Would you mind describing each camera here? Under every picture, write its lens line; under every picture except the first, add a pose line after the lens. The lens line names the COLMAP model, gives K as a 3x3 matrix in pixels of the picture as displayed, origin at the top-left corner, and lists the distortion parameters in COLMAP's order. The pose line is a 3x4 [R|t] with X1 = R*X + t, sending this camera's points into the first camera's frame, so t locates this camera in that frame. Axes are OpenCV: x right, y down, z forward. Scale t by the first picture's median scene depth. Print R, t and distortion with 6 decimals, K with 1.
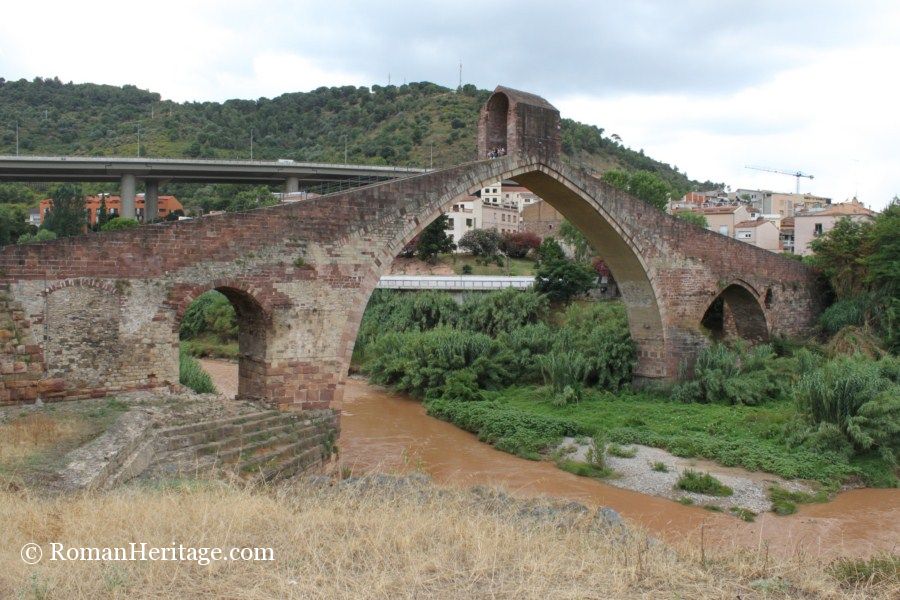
lens RADIAL K [[788.8, 0, 448.8], [0, 788.8, 311.0], [0, 0, 1]] dist [-0.169323, 0.180466]
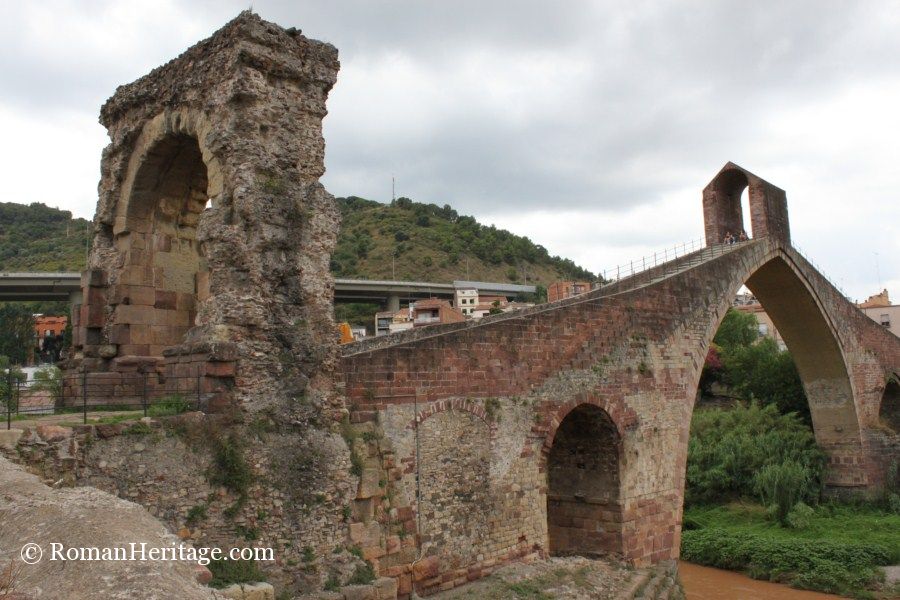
lens RADIAL K [[788.8, 0, 448.8], [0, 788.8, 311.0], [0, 0, 1]] dist [-0.169323, 0.180466]
pose [[0.990019, -0.029743, 0.137763, -0.505706], [0.049717, 0.988342, -0.143903, -0.017667], [-0.131877, 0.149316, 0.979956, 0.288613]]
